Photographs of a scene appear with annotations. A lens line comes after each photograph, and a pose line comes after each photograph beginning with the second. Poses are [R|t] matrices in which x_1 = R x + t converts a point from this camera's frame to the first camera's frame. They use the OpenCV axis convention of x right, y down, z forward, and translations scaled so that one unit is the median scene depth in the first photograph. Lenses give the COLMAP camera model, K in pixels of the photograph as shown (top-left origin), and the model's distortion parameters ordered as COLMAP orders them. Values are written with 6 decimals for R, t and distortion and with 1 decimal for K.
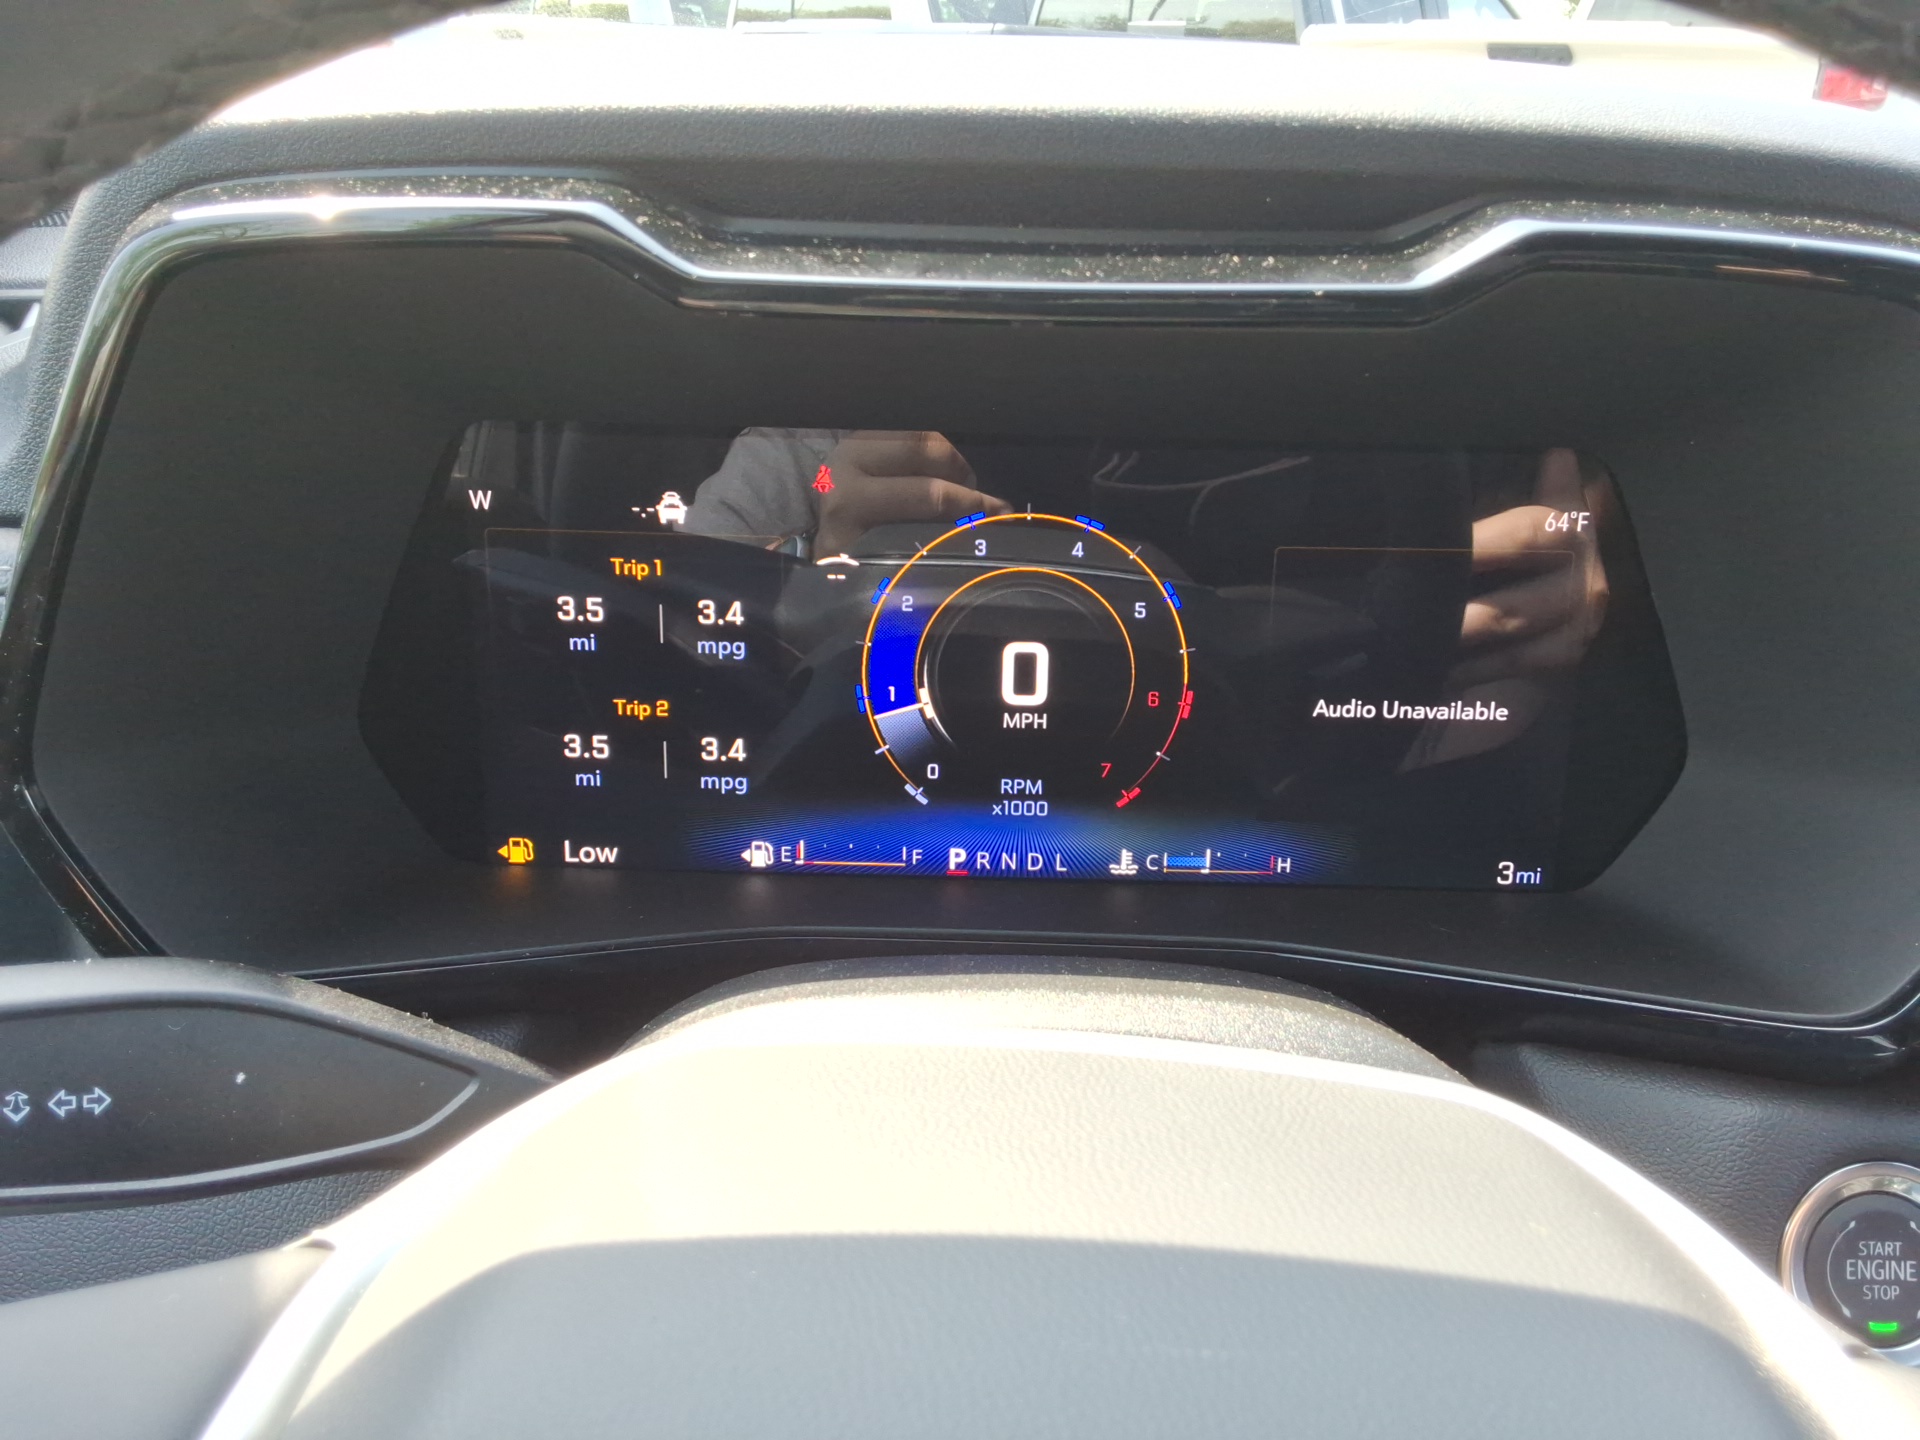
lens RADIAL K [[1626.3, 0, 964.0], [0, 1626.3, 727.6], [0, 0, 1]] dist [0.047288, 0.000968]
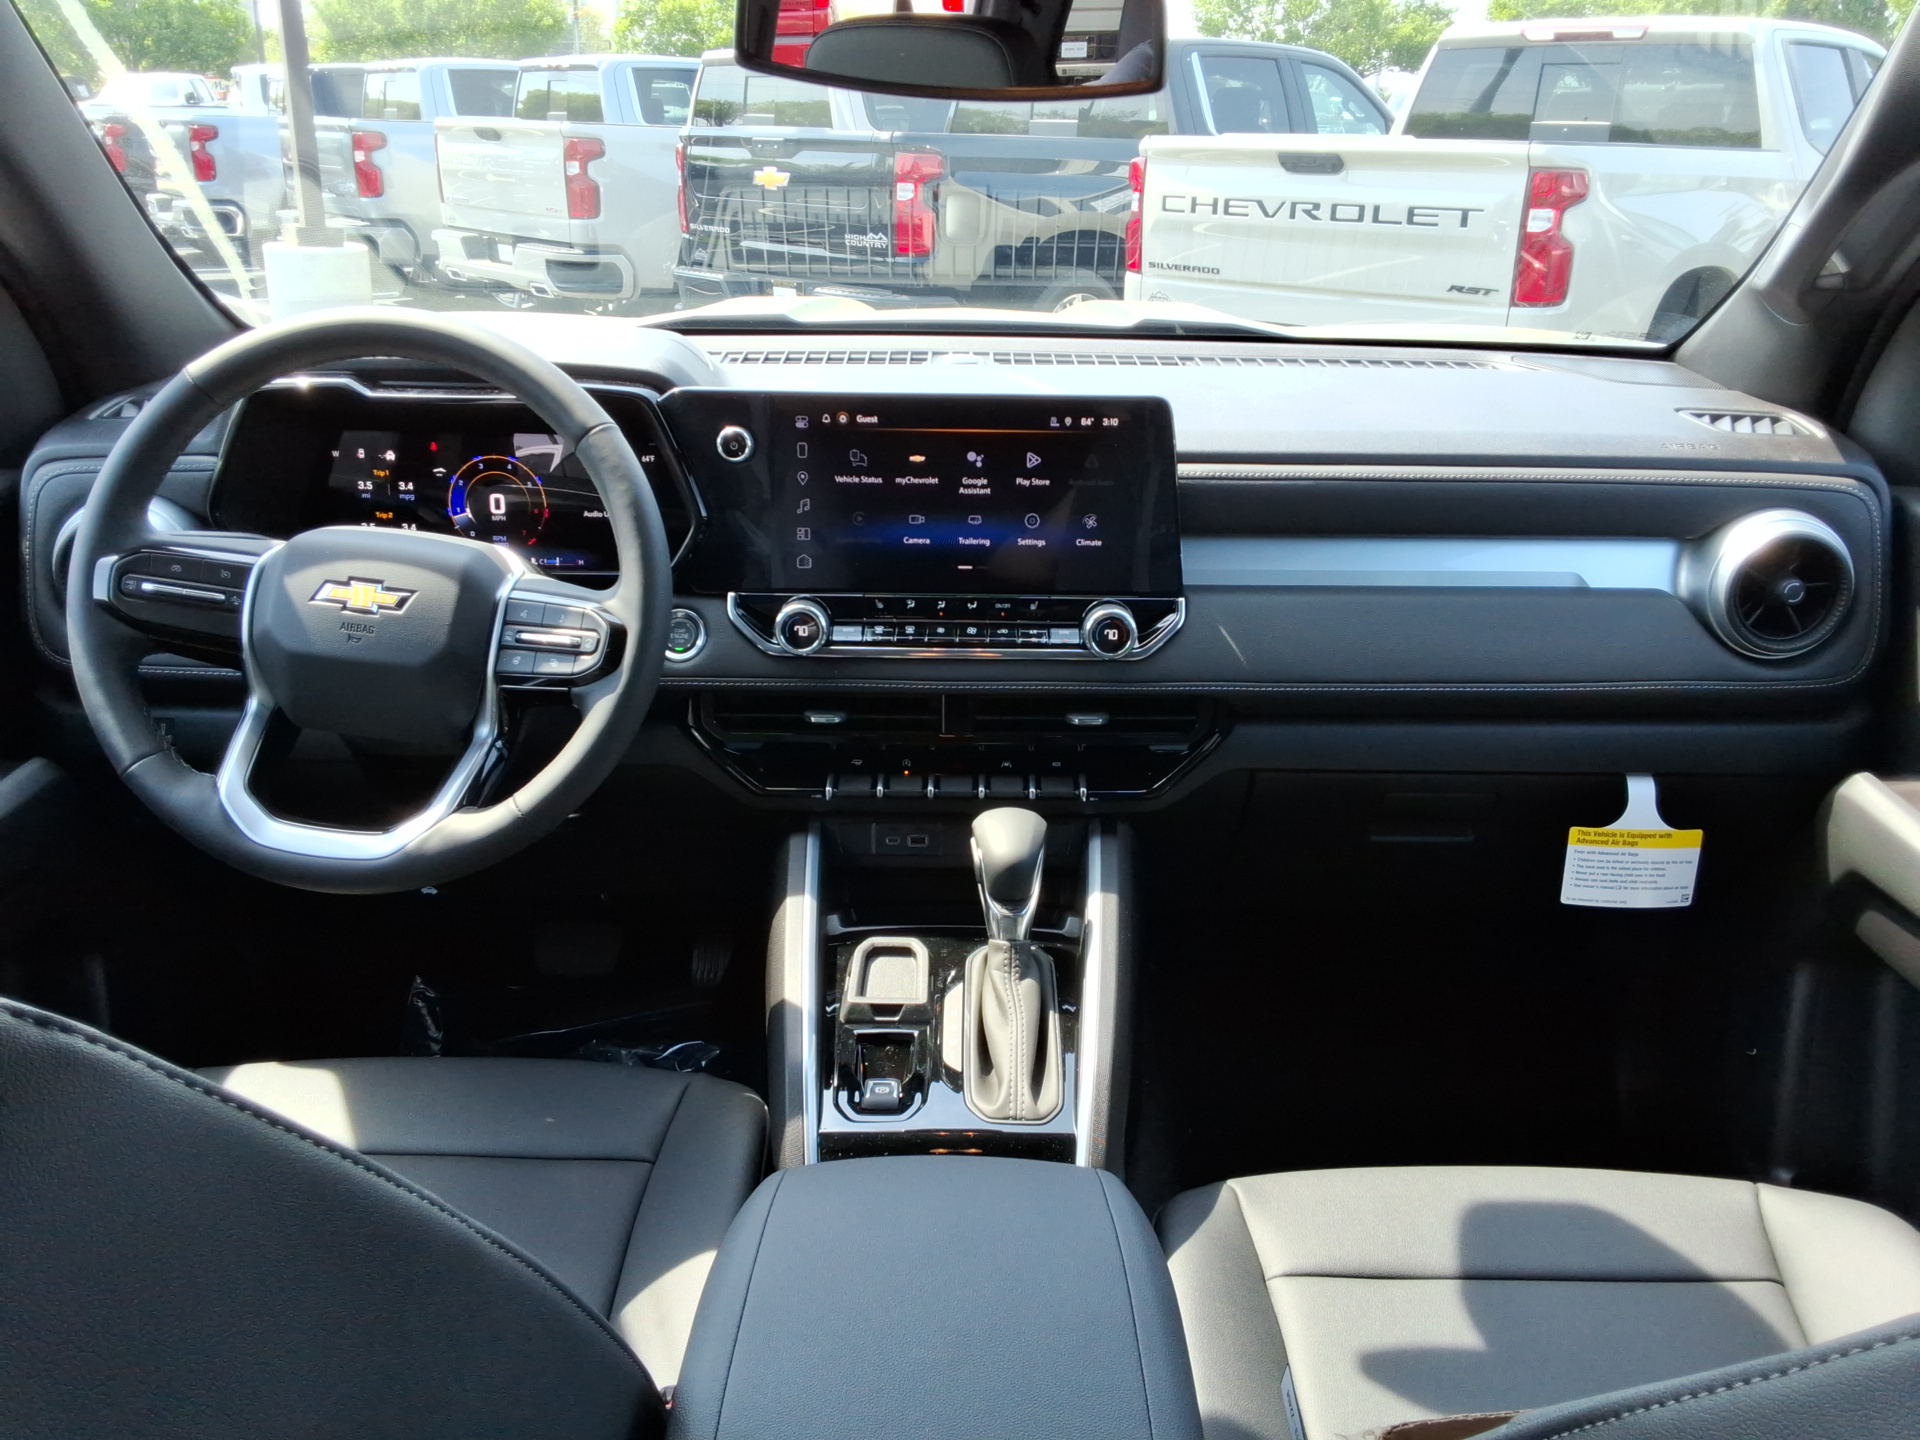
lens RADIAL K [[1541.9, 0, 957.7], [0, 1541.9, 715.3], [0, 0, 1]] dist [0.101428, -0.146883]
pose [[0.999867, -0.015077, -0.006252, 1.021916], [0.014903, 0.999521, -0.027110, 0.516422], [0.006658, 0.027014, 0.999613, -2.260751]]
